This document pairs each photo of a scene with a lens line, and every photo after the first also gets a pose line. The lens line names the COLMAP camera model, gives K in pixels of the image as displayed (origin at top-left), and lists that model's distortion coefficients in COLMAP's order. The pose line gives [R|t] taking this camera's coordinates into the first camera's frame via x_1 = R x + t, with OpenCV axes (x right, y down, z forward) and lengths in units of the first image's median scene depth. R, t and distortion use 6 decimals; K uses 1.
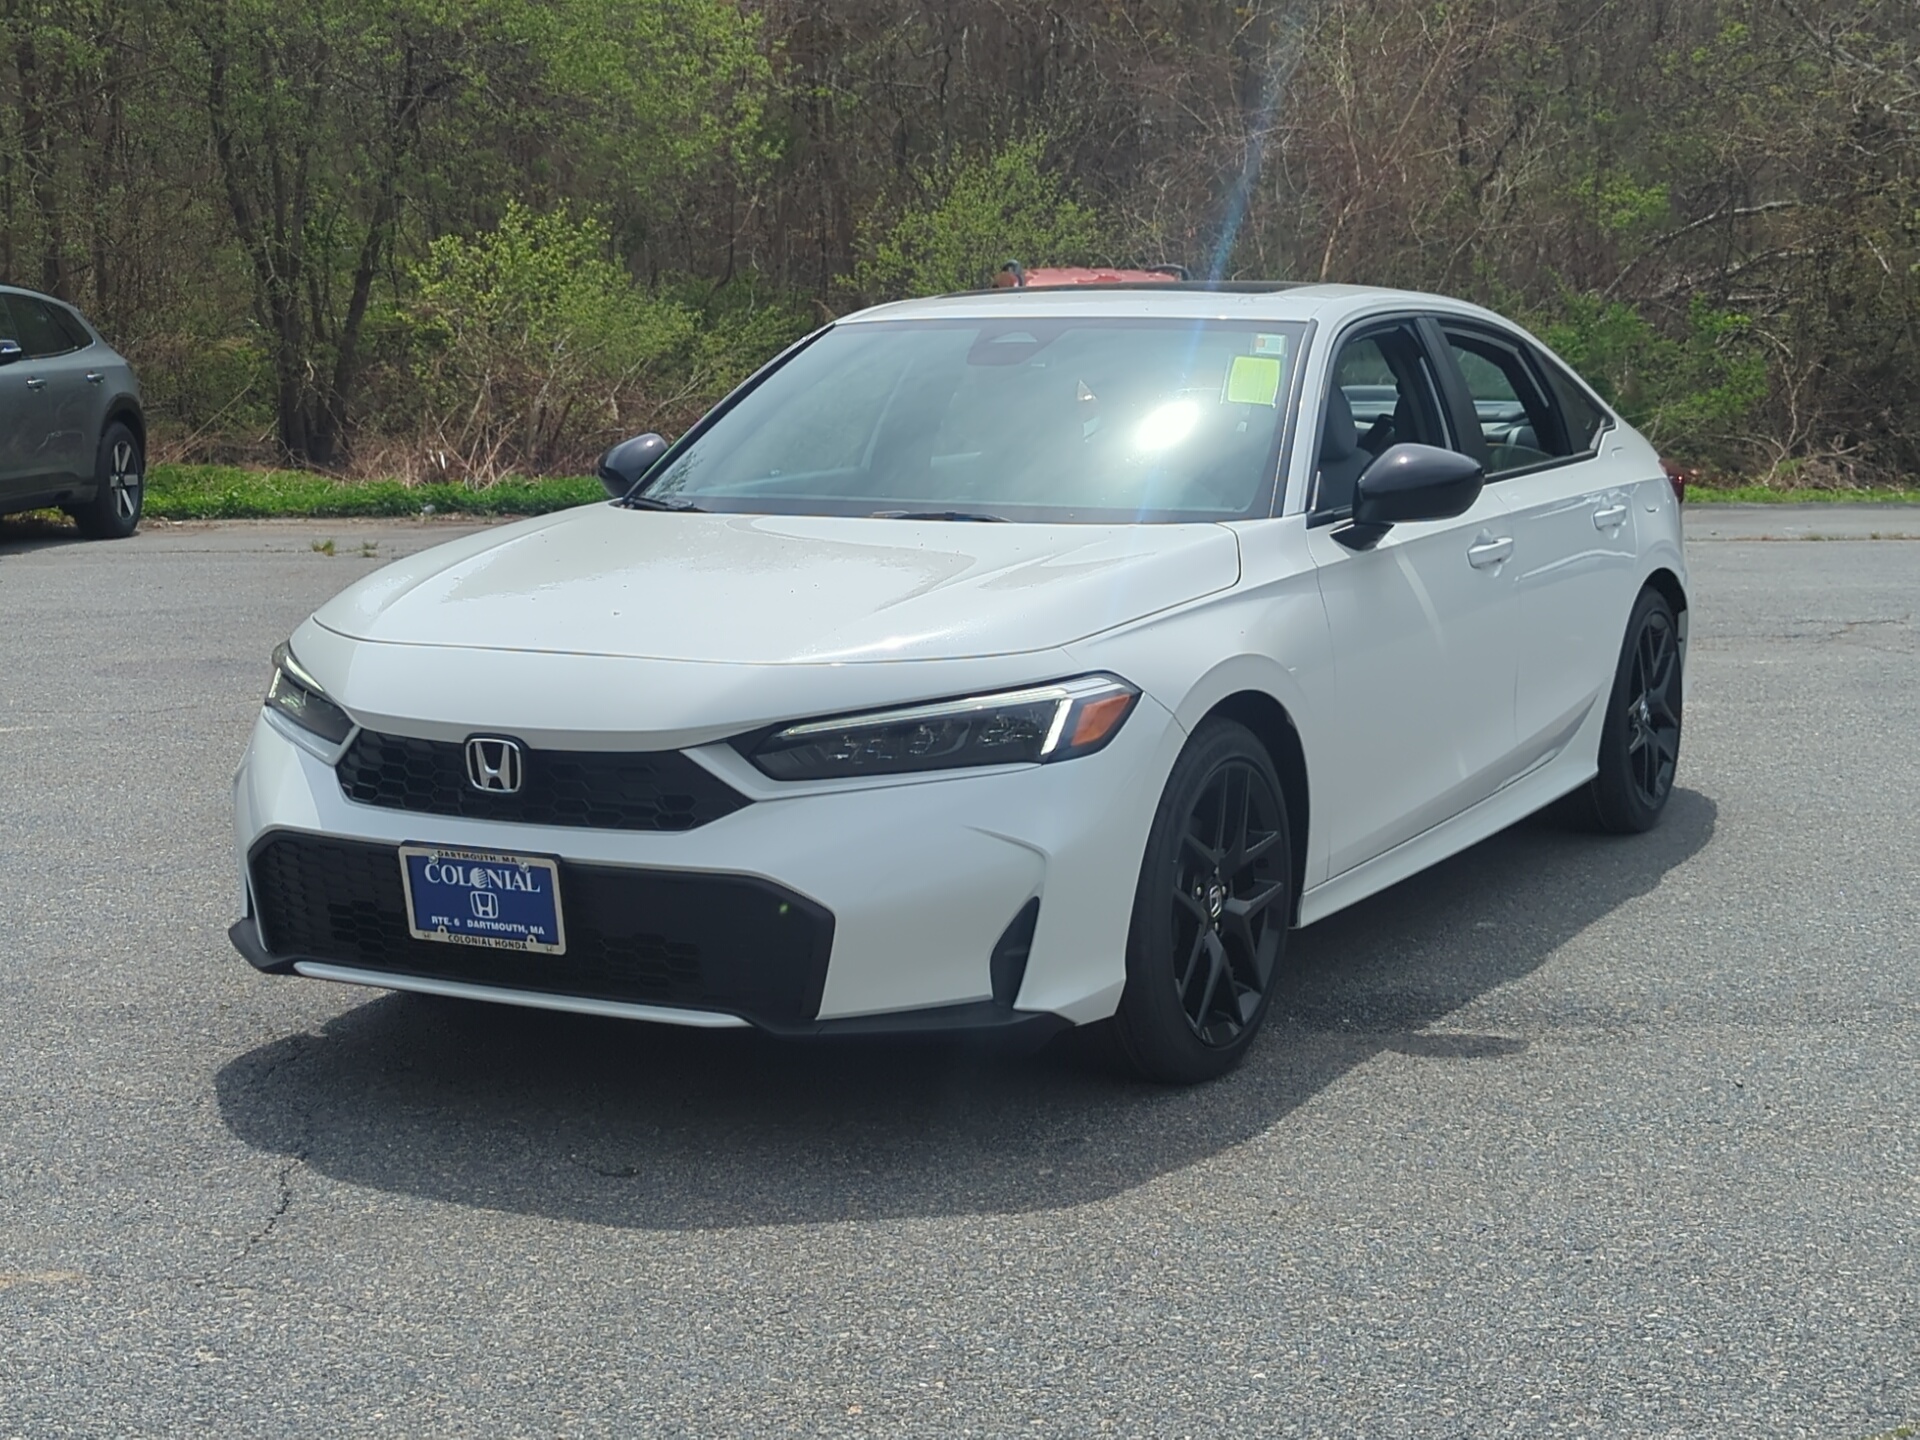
lens RADIAL K [[2918.7, 0, 959.0], [0, 2918.7, 718.4], [0, 0, 1]] dist [0.120802, -0.140503]
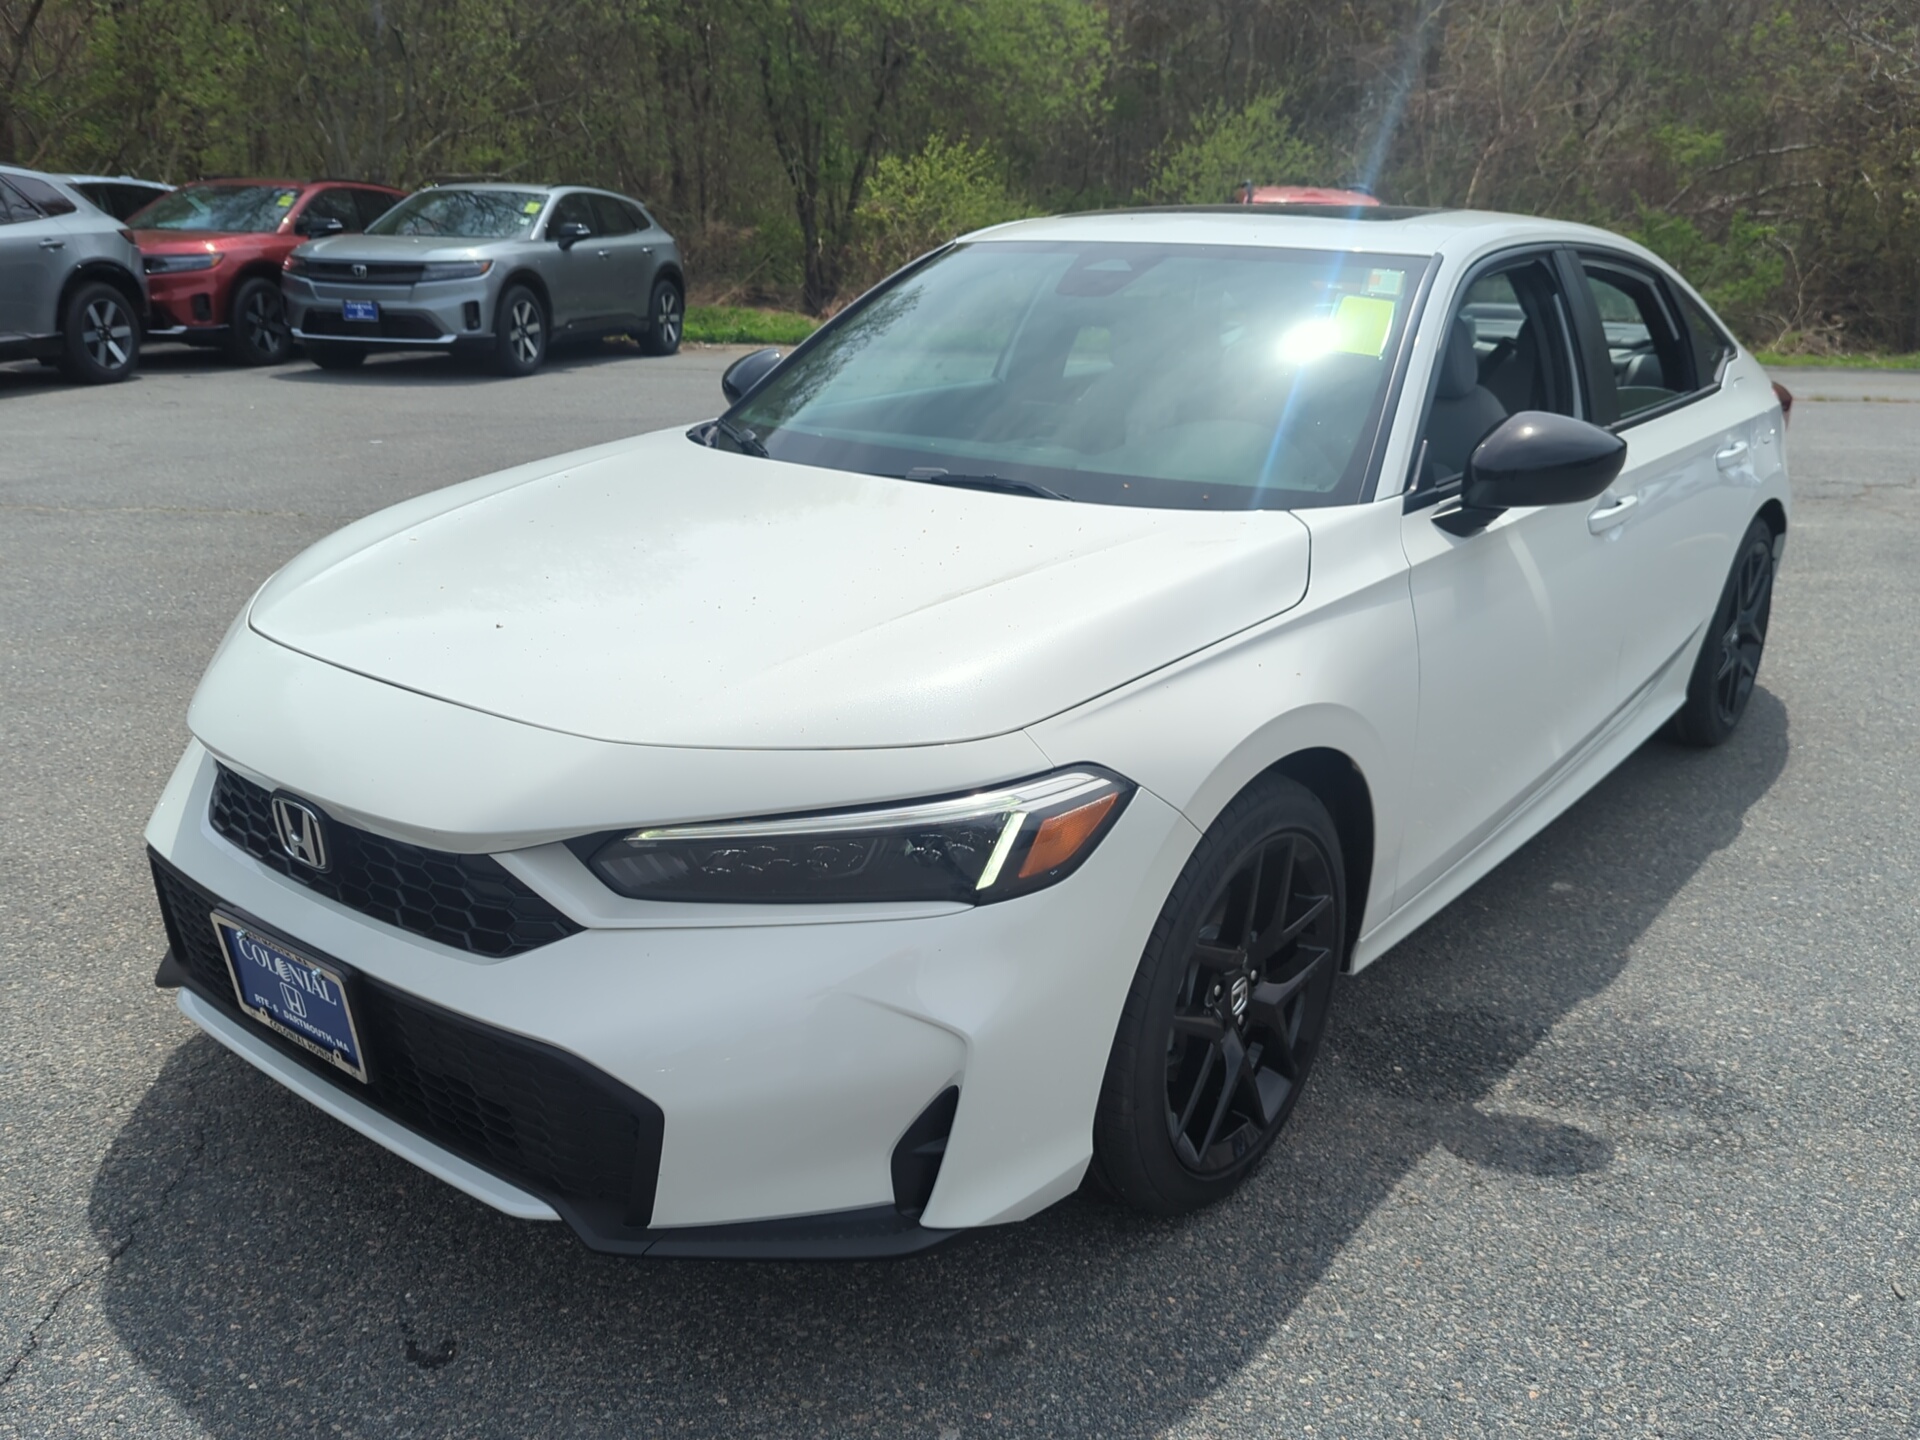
lens RADIAL K [[1592.9, 0, 965.2], [0, 1592.9, 714.9], [0, 0, 1]] dist [0.043492, -0.001010]
pose [[0.985461, 0.069731, -0.154934, 0.056249], [-0.042802, 0.984377, 0.170794, -0.065786], [0.164423, -0.161679, 0.973049, 0.416788]]
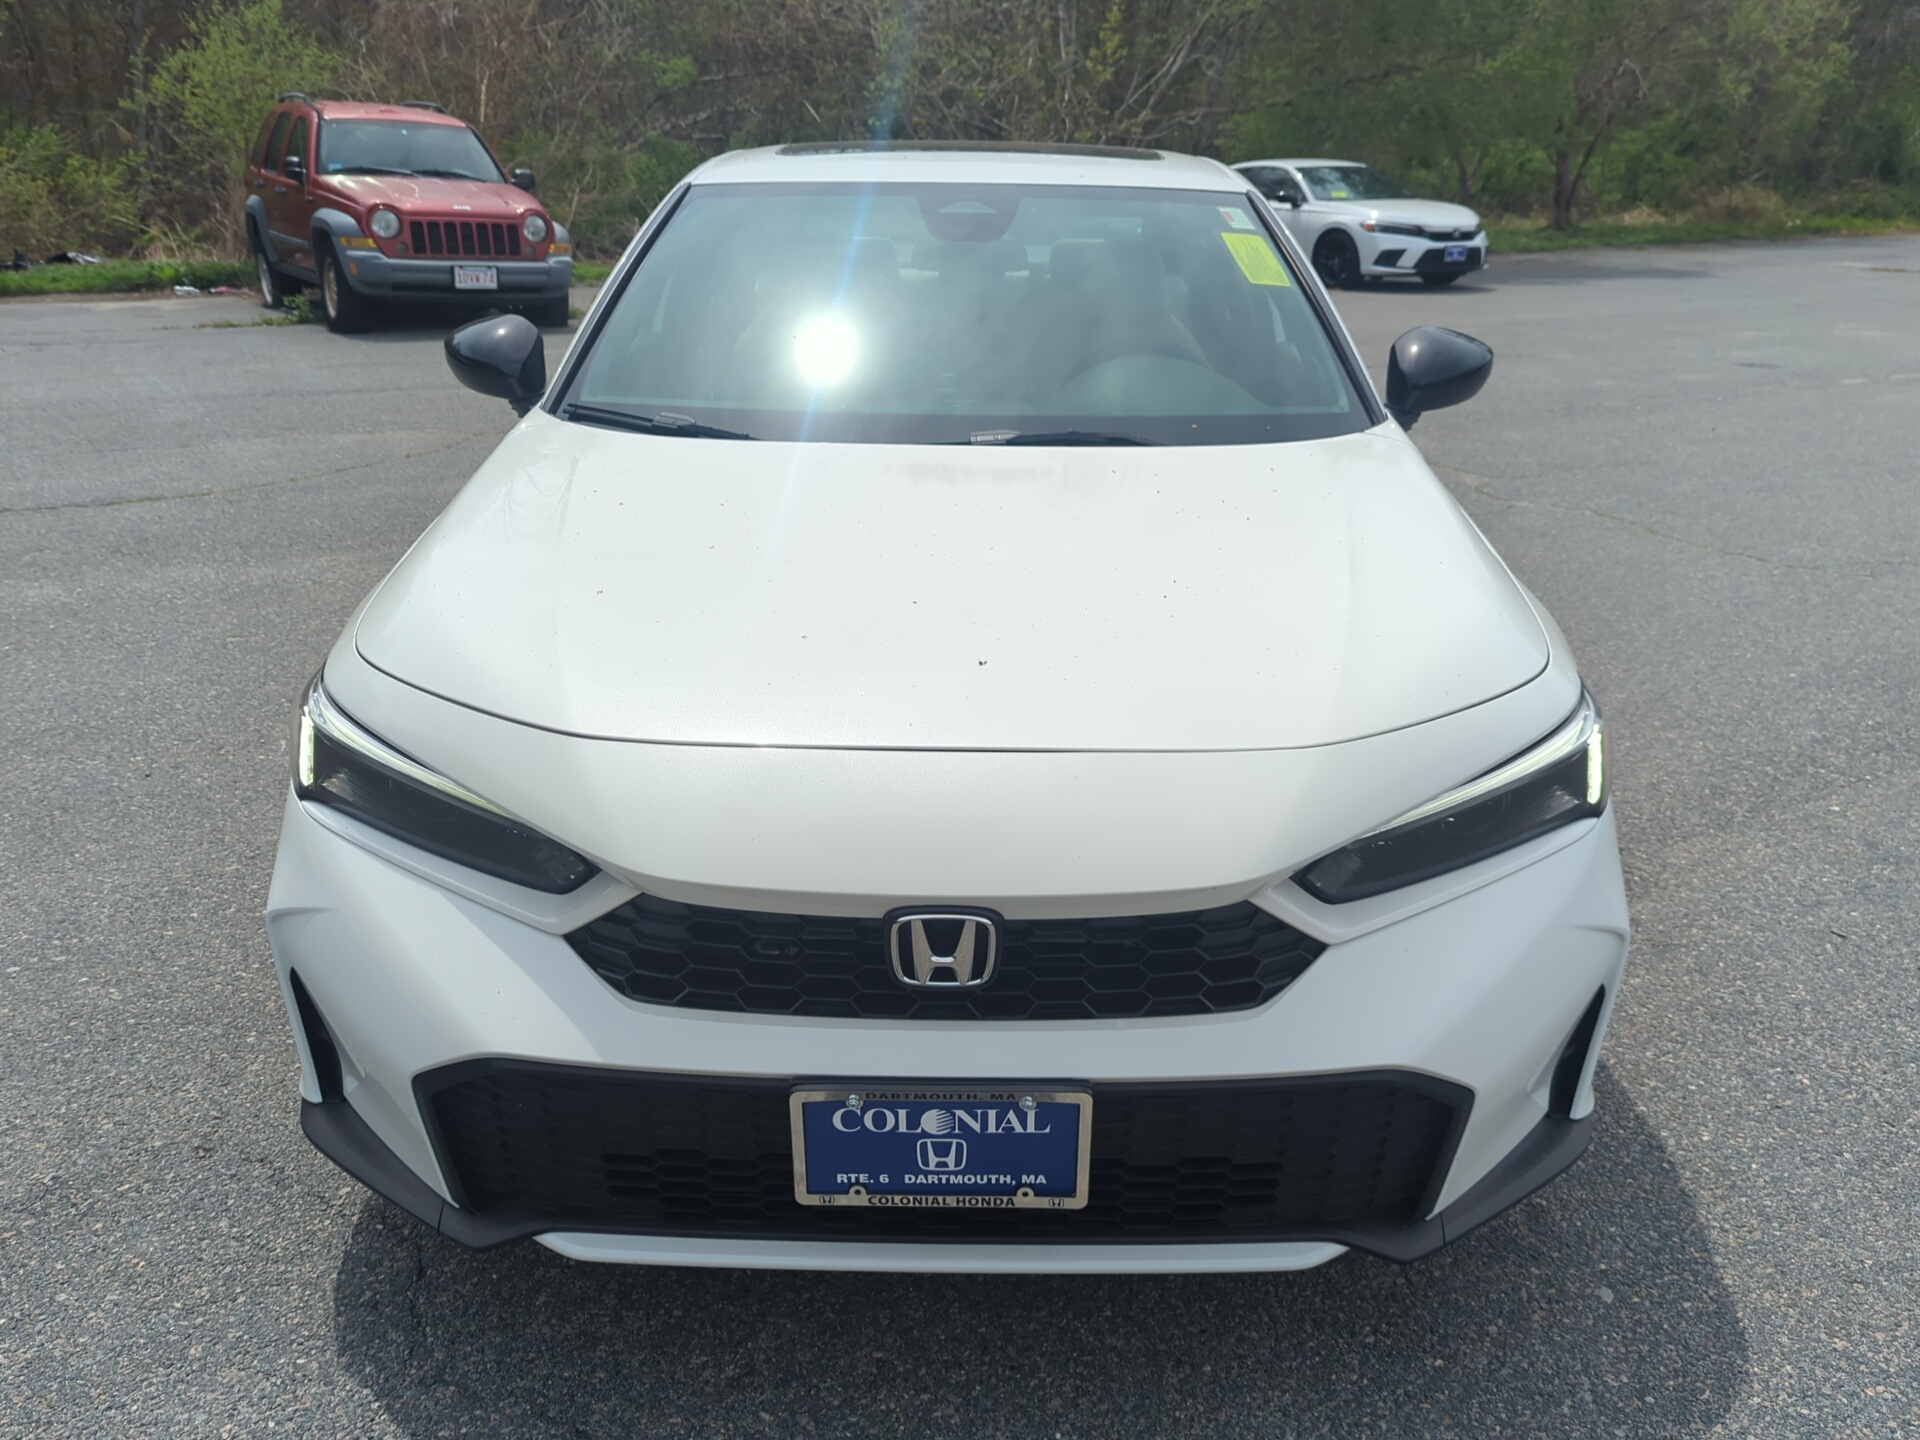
lens RADIAL K [[1569.3, 0, 980.8], [0, 1569.3, 716.4], [0, 0, 1]] dist [0.076876, -0.114640]
pose [[0.876264, -0.142631, 0.460237, -0.206221], [0.041843, 0.974100, 0.222214, -0.075132], [-0.480011, -0.175461, 0.859536, 0.481727]]
